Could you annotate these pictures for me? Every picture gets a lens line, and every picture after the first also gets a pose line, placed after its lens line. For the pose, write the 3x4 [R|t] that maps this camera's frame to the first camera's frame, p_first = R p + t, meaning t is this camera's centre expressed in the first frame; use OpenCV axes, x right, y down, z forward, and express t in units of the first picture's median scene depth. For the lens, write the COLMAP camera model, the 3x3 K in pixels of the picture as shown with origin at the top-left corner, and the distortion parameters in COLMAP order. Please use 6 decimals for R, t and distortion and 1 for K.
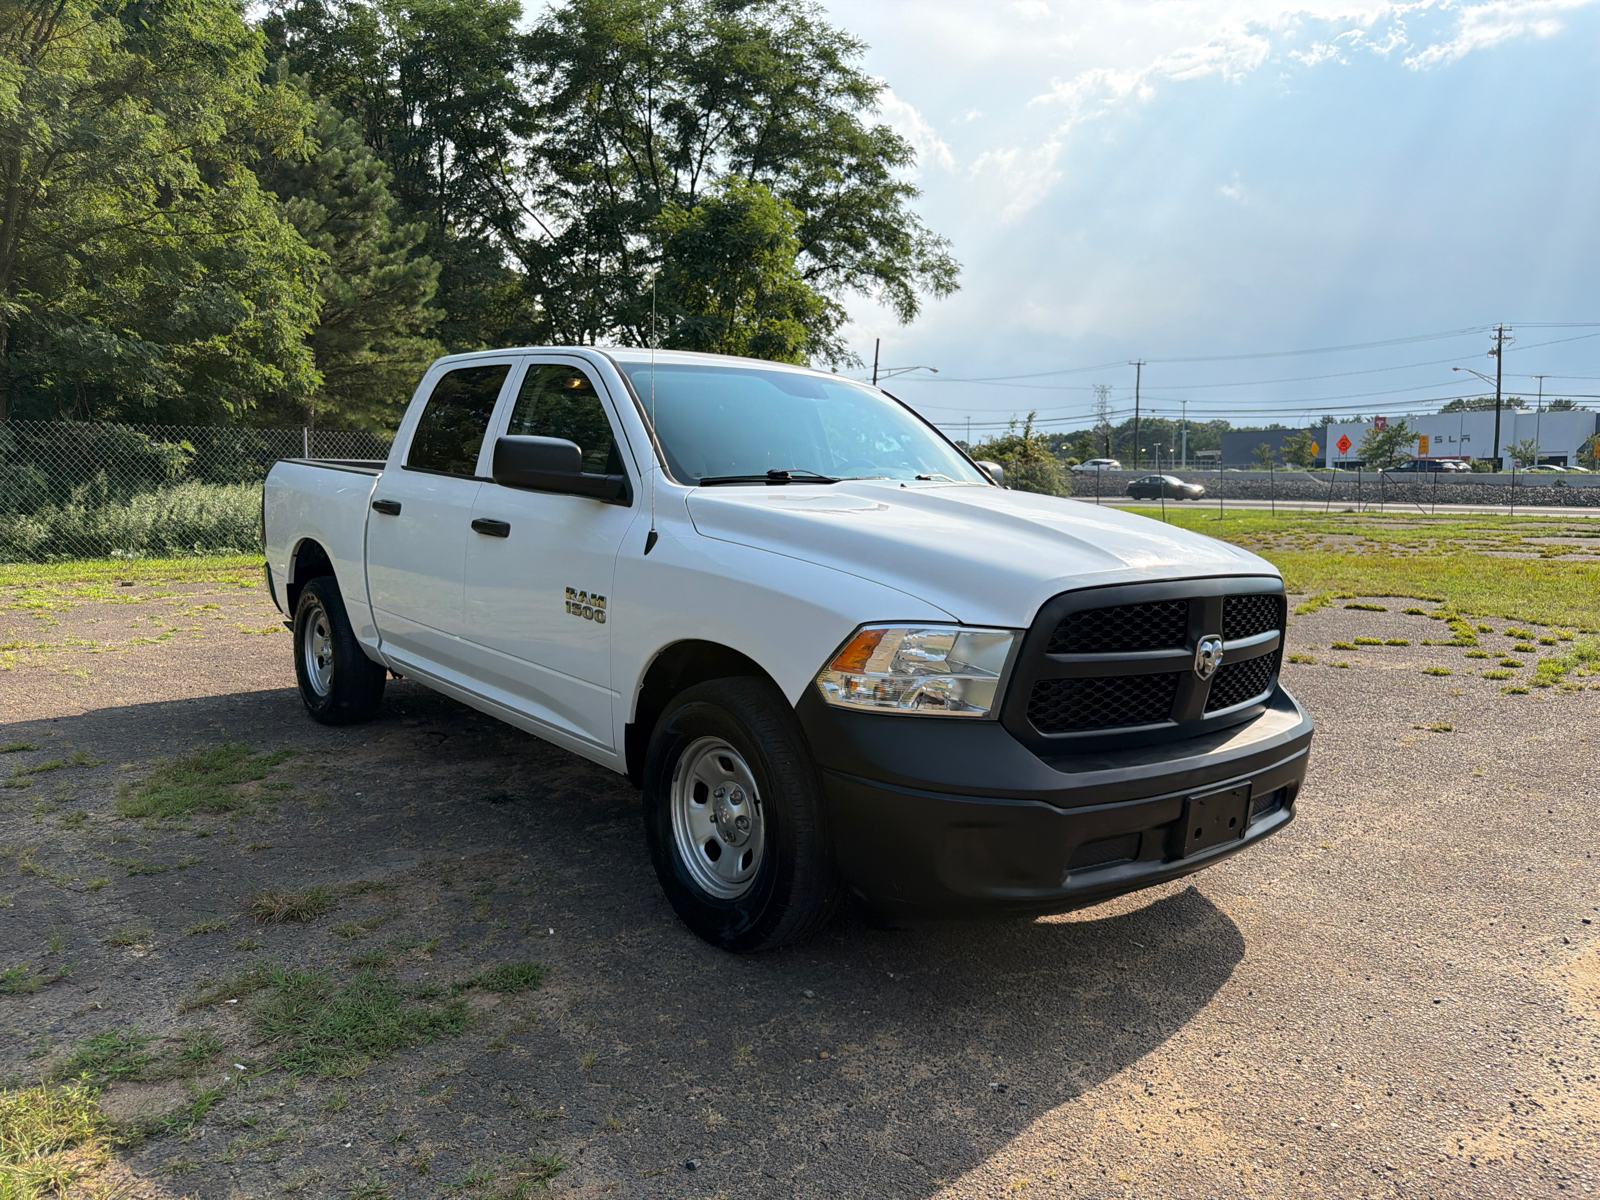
lens RADIAL K [[1124.2, 0, 805.7], [0, 1124.2, 607.3], [0, 0, 1]] dist [0.052137, -0.079547]
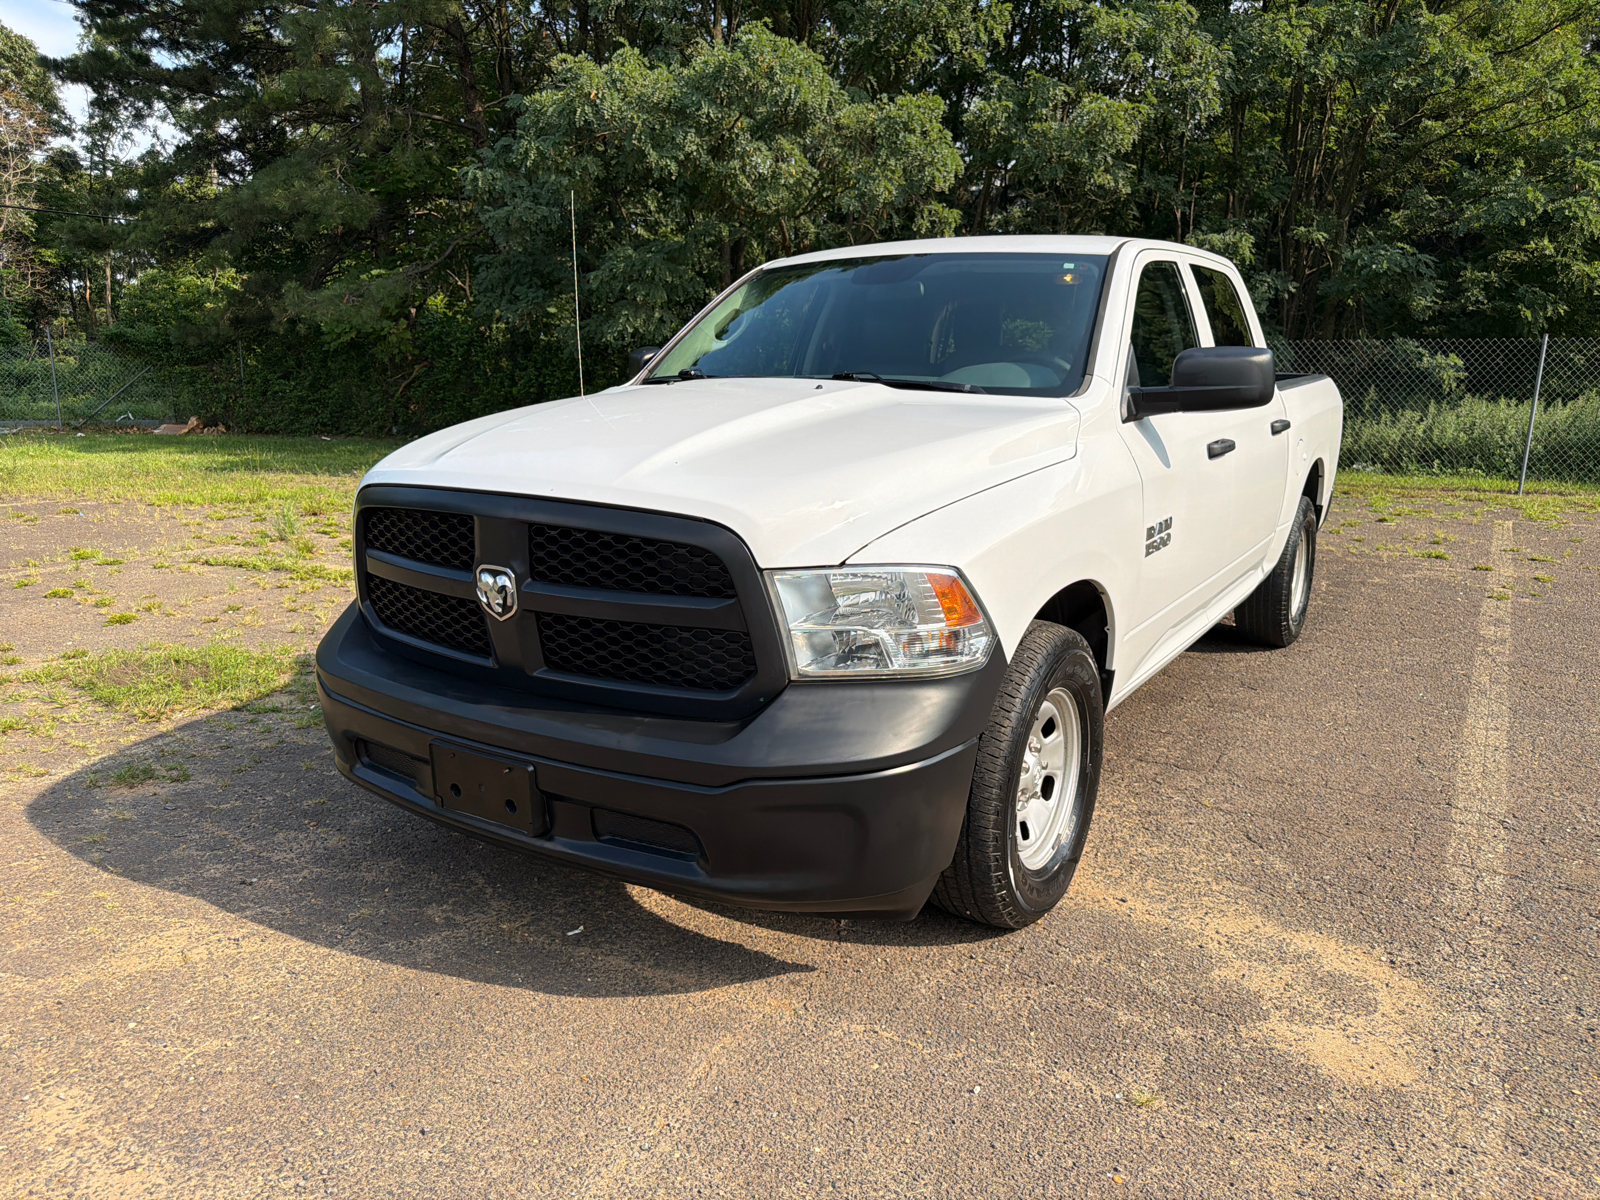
lens RADIAL K [[1132.1, 0, 801.1], [0, 1132.1, 604.5], [0, 0, 1]] dist [0.030237, -0.044162]
pose [[0.302300, 0.168147, -0.938265, 0.805902], [-0.105207, 0.984190, 0.142481, -0.058504], [0.947389, 0.055640, 0.315211, 0.647632]]
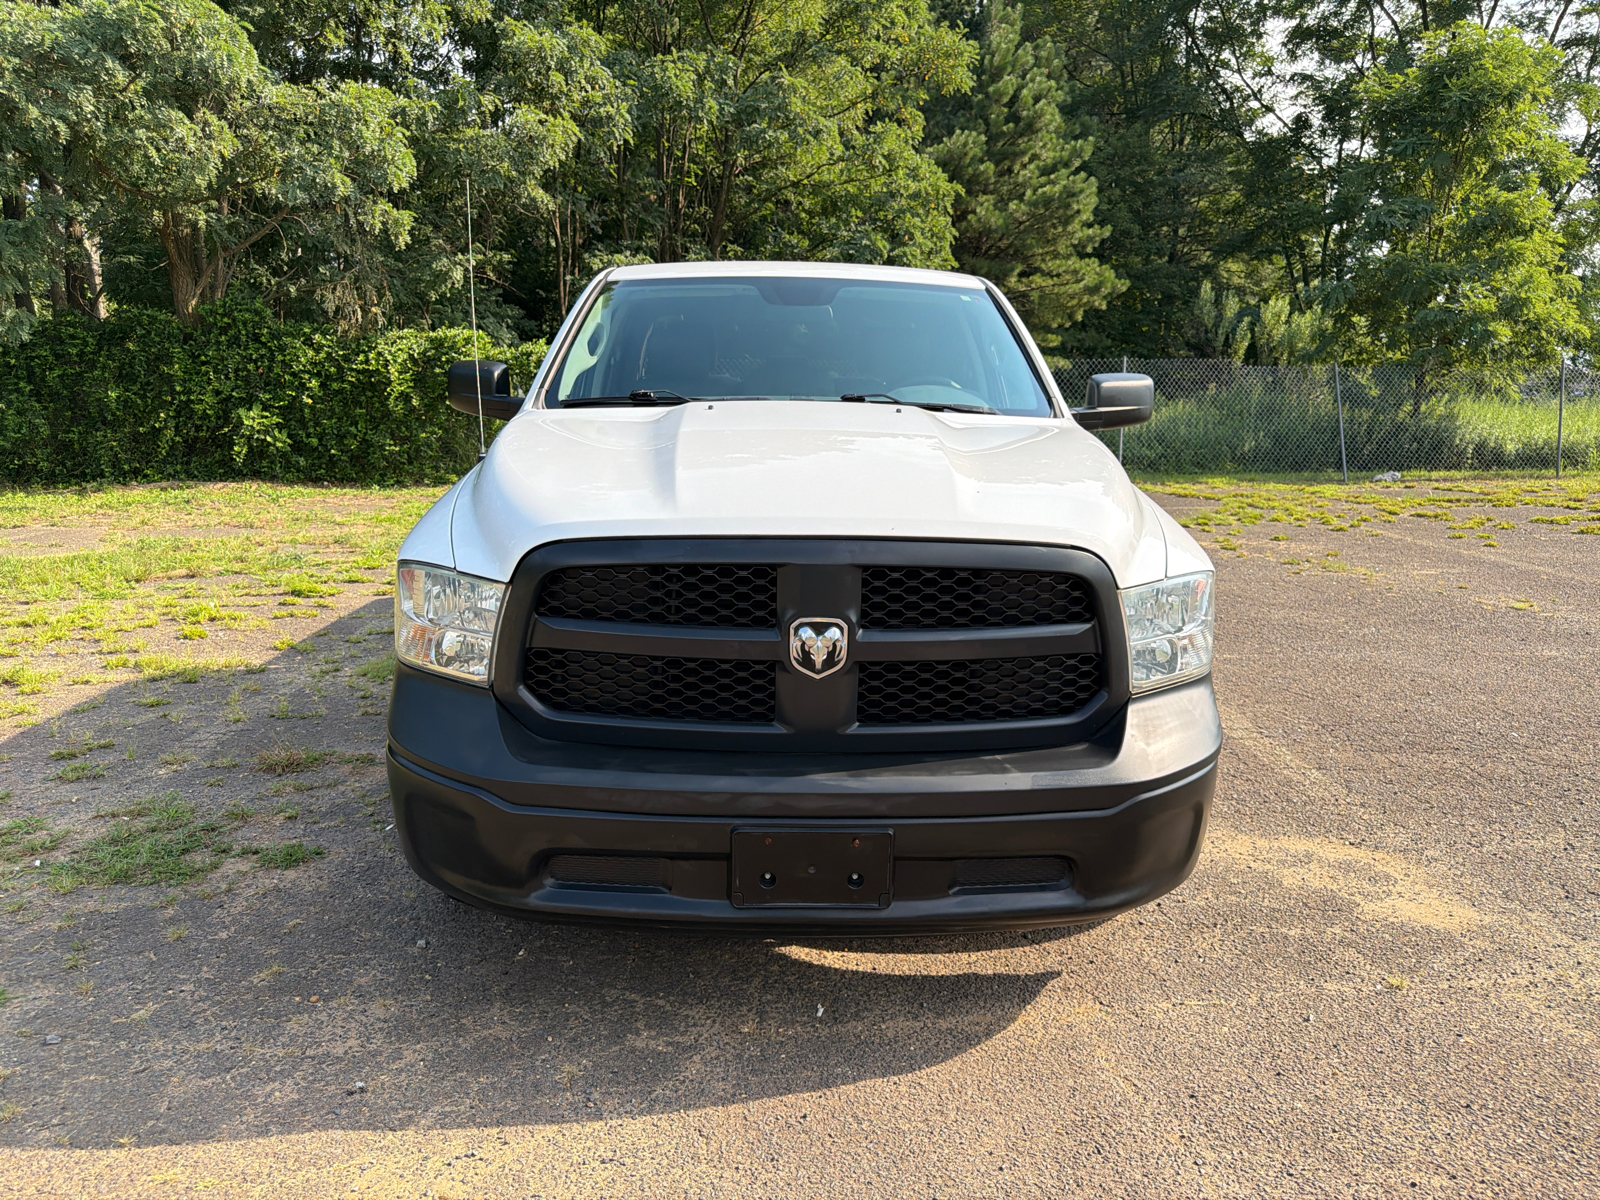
lens RADIAL K [[1132.1, 0, 801.1], [0, 1132.1, 604.5], [0, 0, 1]] dist [0.030237, -0.044162]
pose [[0.784408, 0.099637, -0.612191, 0.534287], [-0.060037, 0.994575, 0.084946, -0.029728], [0.617333, -0.029878, 0.786134, 0.291942]]
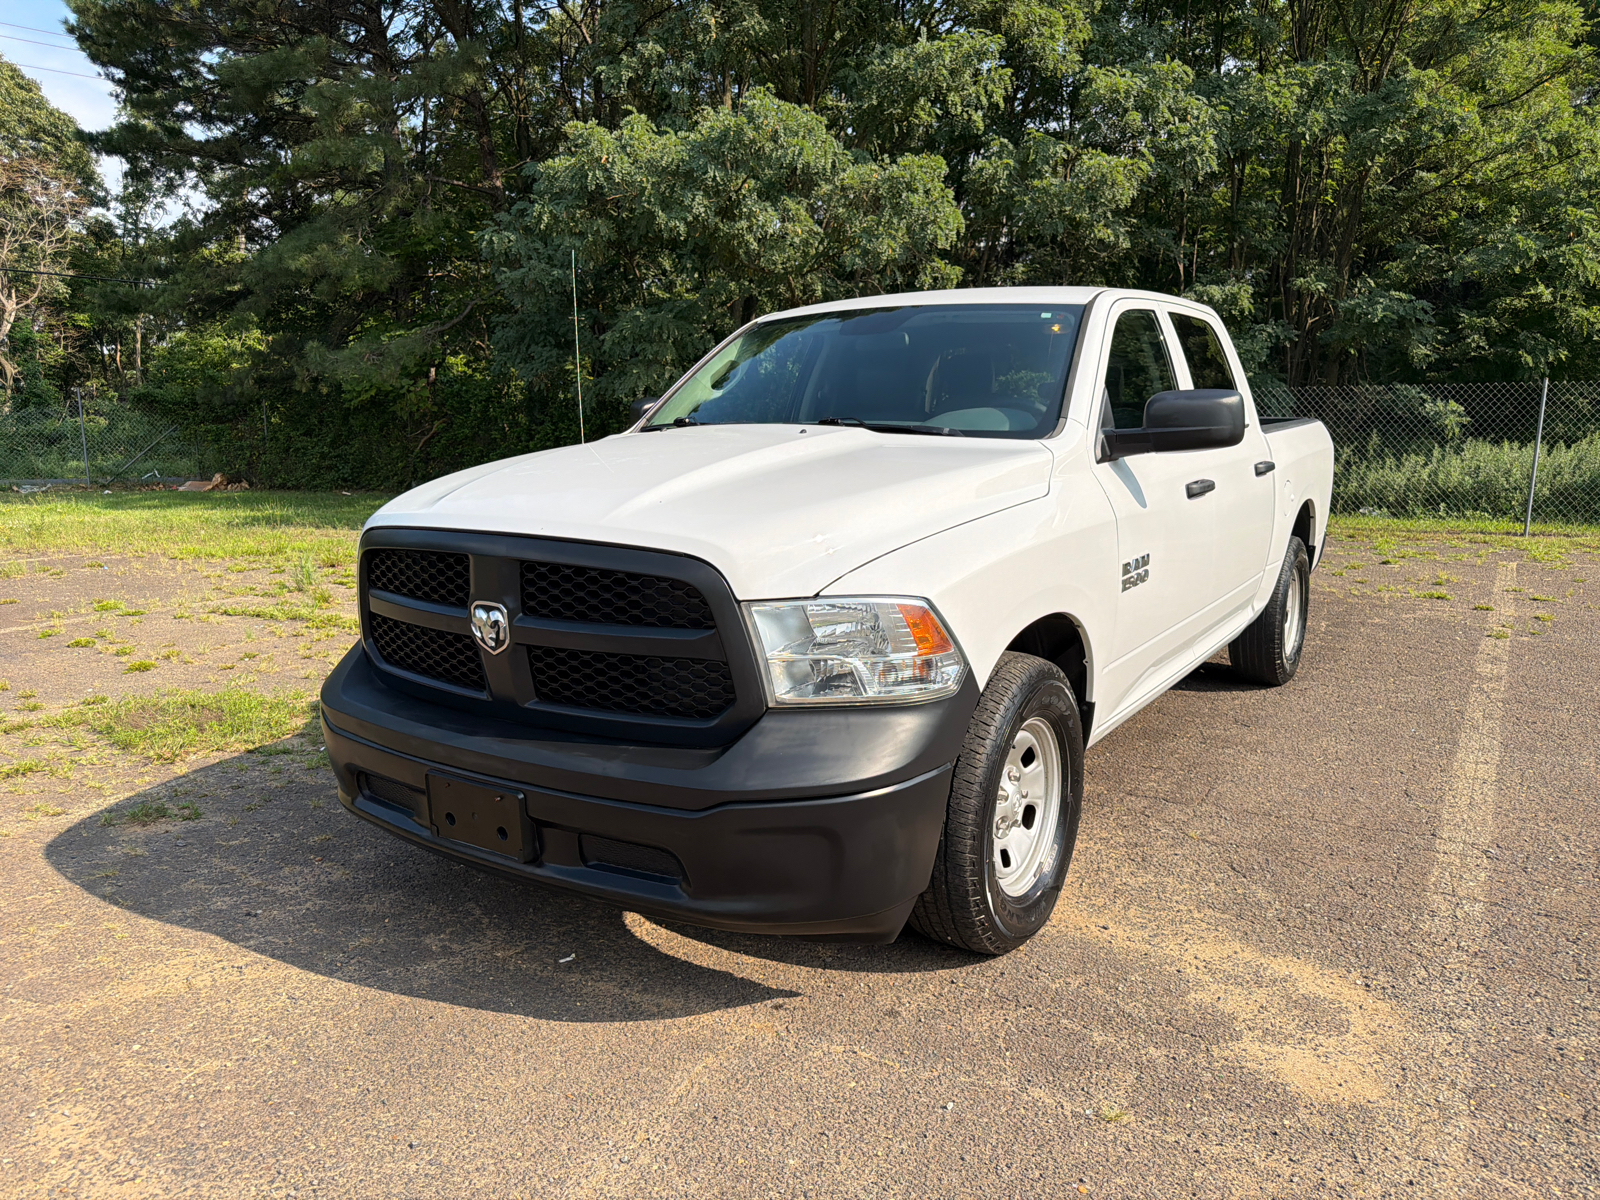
lens RADIAL K [[1128.5, 0, 800.0], [0, 1128.5, 600.0], [0, 0, 1]] dist [0.030639, -0.042628]
pose [[0.288755, 0.119848, -0.949872, 0.834172], [-0.095461, 0.990794, 0.095992, -0.054284], [0.952632, 0.062957, 0.297537, 0.659015]]
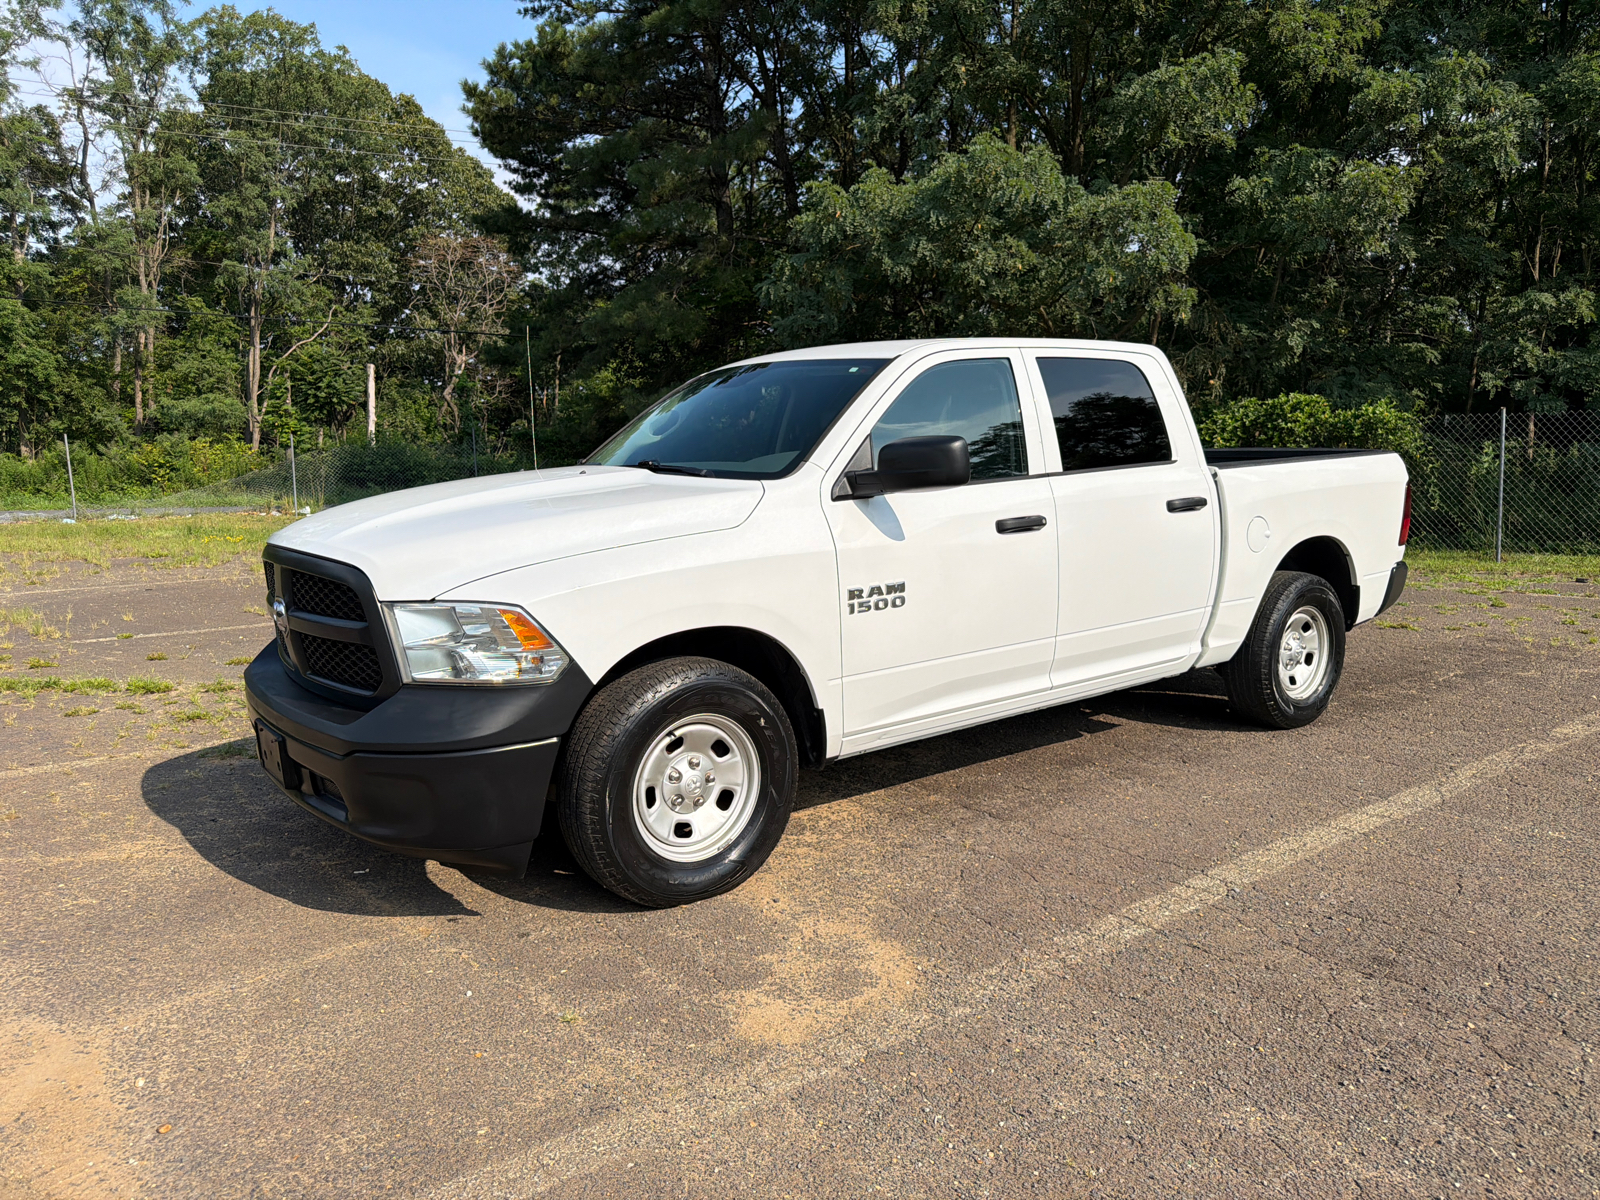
lens RADIAL K [[1117.6, 0, 803.5], [0, 1117.6, 614.1], [0, 0, 1]] dist [0.055007, -0.068901]
pose [[-0.043854, 0.113695, -0.992547, 1.015377], [-0.100459, 0.987966, 0.117609, -0.102823], [0.993974, 0.104868, -0.031904, 1.073110]]
